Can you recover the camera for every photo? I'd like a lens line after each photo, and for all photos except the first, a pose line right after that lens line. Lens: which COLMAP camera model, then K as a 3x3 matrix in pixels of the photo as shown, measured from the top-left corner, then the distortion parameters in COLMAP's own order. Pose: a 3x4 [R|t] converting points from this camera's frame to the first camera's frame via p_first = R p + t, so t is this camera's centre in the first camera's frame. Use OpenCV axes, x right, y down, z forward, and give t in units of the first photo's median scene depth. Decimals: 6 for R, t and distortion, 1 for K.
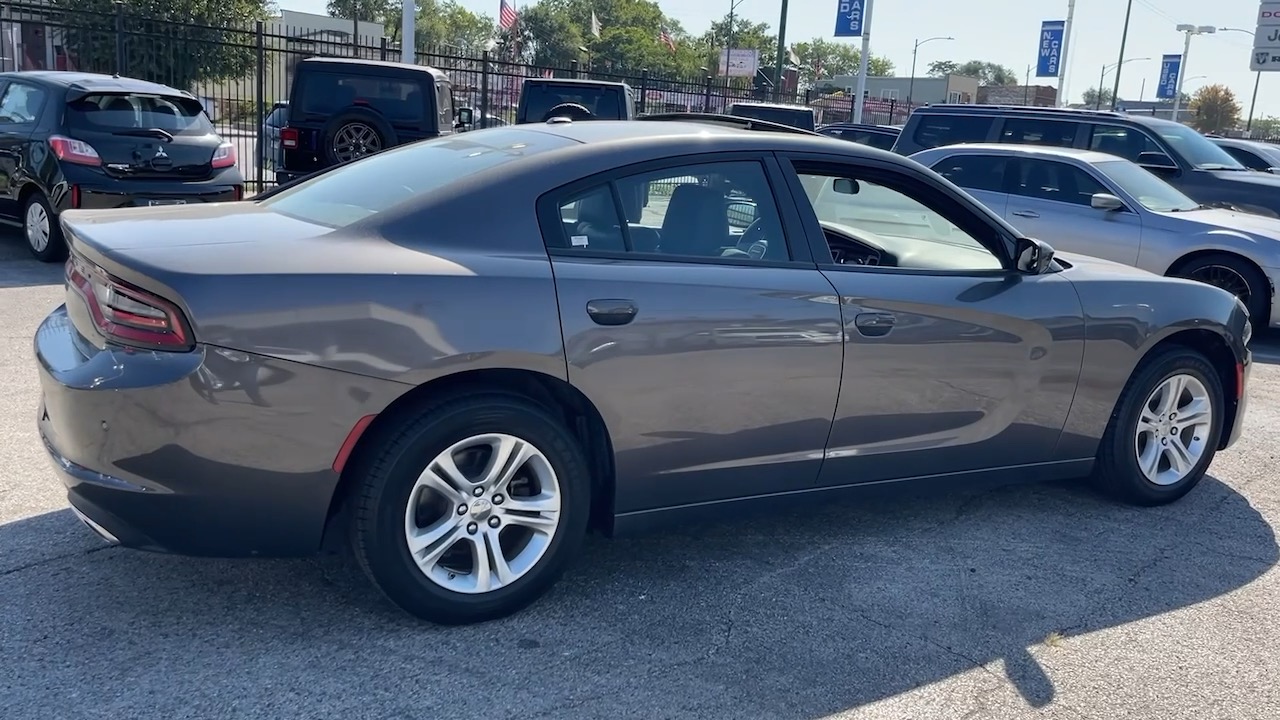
lens RADIAL K [[1114.8, 0, 640.0], [0, 1114.8, 360.0], [0, 0, 1]] dist [0.044105, -0.030461]
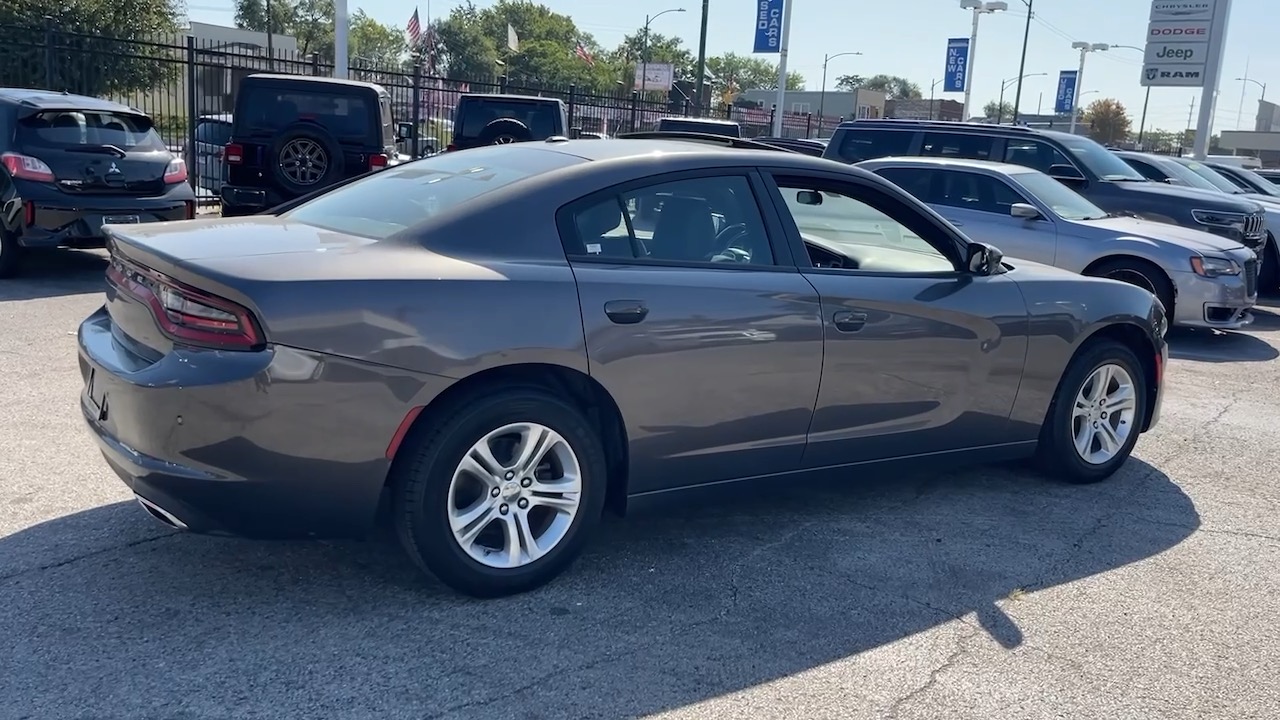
lens RADIAL K [[1114.8, 0, 640.0], [0, 1114.8, 360.0], [0, 0, 1]] dist [0.044105, -0.030461]
pose [[0.997079, -0.017142, 0.074424, -0.075592], [0.017959, 0.999785, -0.010328, 0.013400], [-0.074231, 0.011635, 0.997173, -0.087646]]
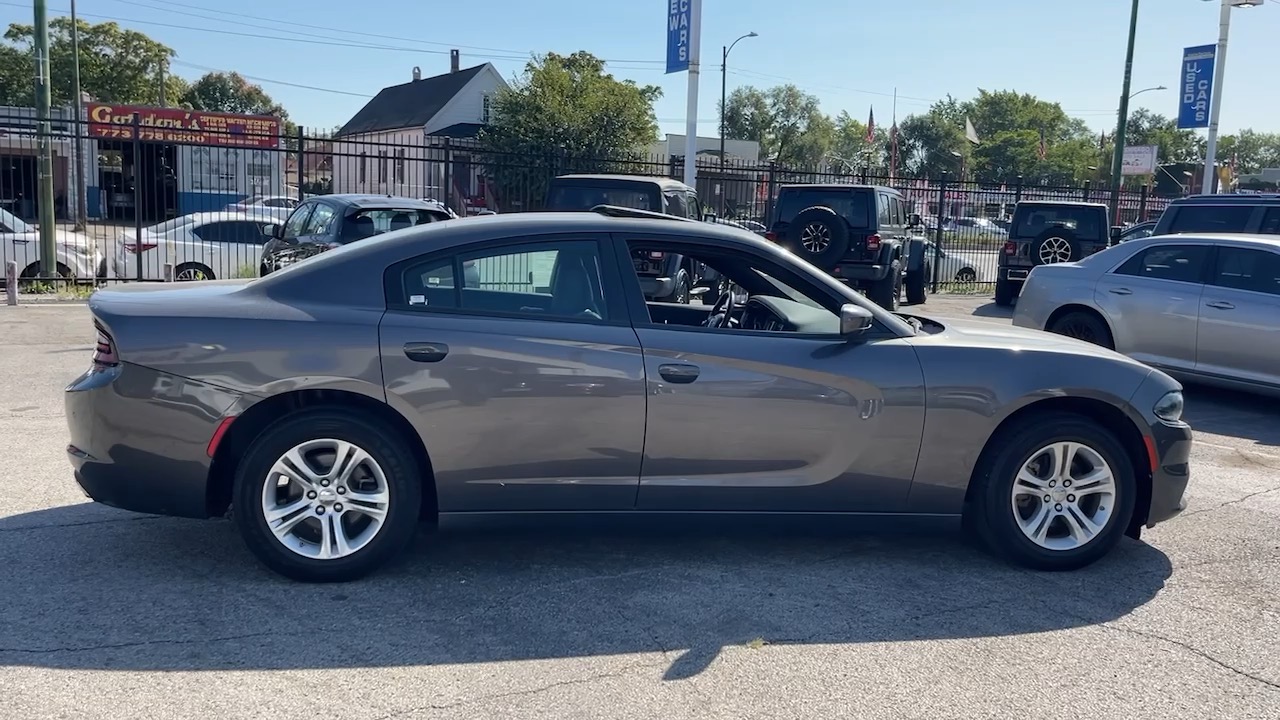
lens RADIAL K [[1114.8, 0, 640.0], [0, 1114.8, 360.0], [0, 0, 1]] dist [0.044105, -0.030461]
pose [[0.937908, 0.017249, -0.346454, 0.532320], [-0.050175, 0.995006, -0.086292, 0.053342], [0.343235, 0.098317, 0.934090, -0.114496]]
